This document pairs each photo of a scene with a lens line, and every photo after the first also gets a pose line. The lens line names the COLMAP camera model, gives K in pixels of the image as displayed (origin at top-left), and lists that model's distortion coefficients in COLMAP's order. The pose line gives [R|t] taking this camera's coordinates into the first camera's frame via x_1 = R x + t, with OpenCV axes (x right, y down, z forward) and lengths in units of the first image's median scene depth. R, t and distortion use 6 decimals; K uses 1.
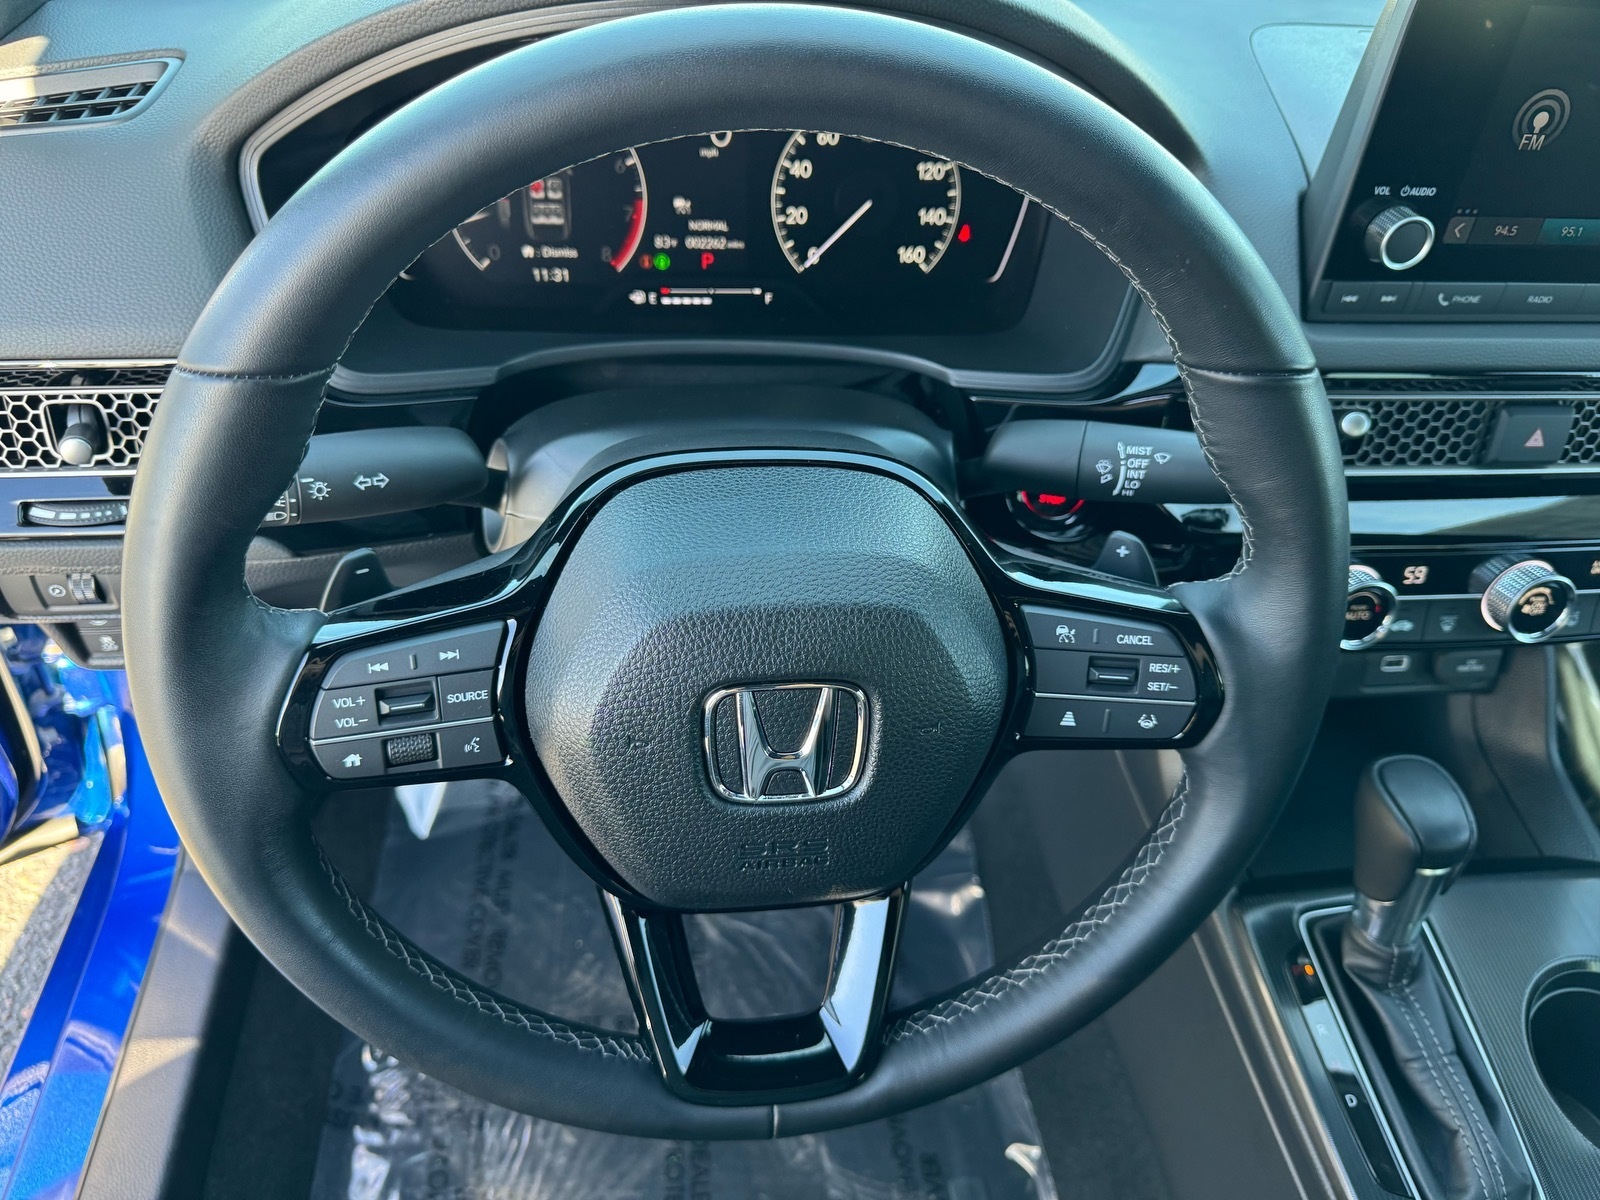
lens RADIAL K [[1119.9, 0, 800.0], [0, 1119.9, 600.0], [0, 0, 1]] dist [0.115707, -0.174915]
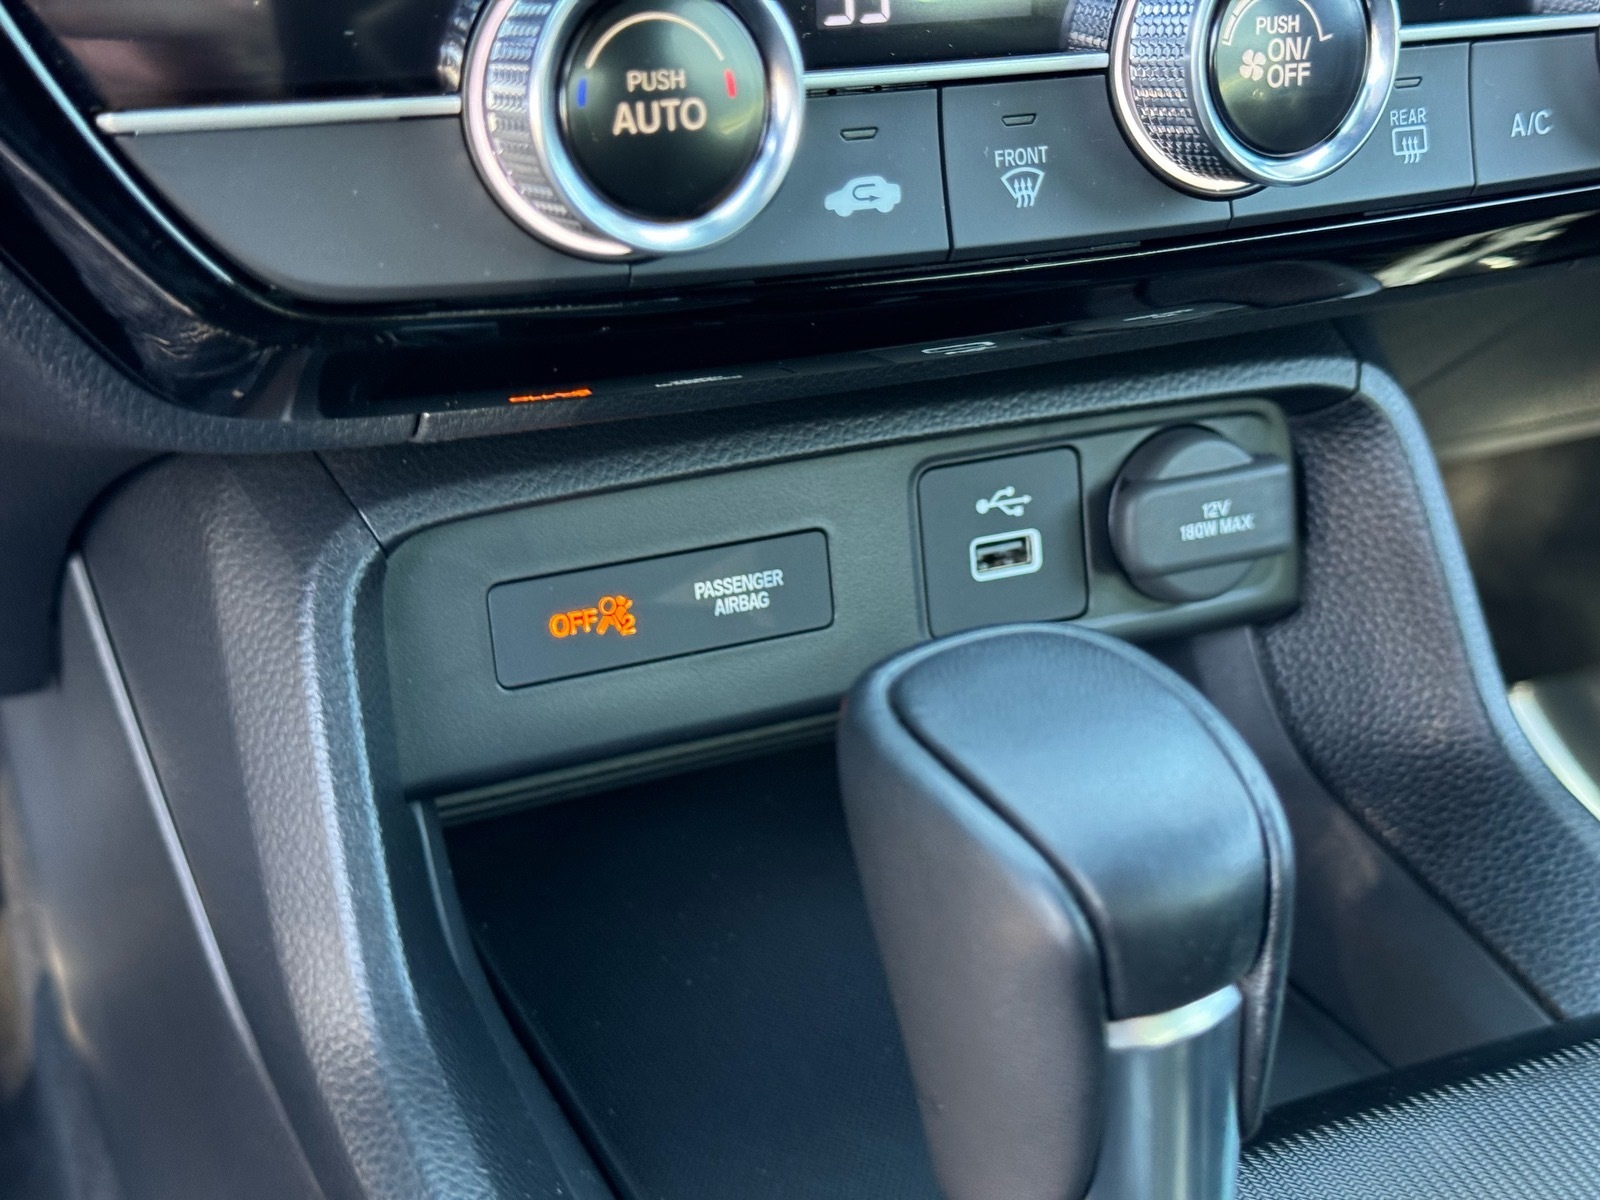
lens RADIAL K [[2274.4, 0, 800.0], [0, 2274.4, 600.0], [0, 0, 1]] dist [0.180825, -0.634734]
pose [[0.934986, -0.164690, 0.314130, 0.337051], [0.224895, 0.960137, -0.166010, 0.212284], [-0.274267, 0.225863, 0.934753, 0.535165]]
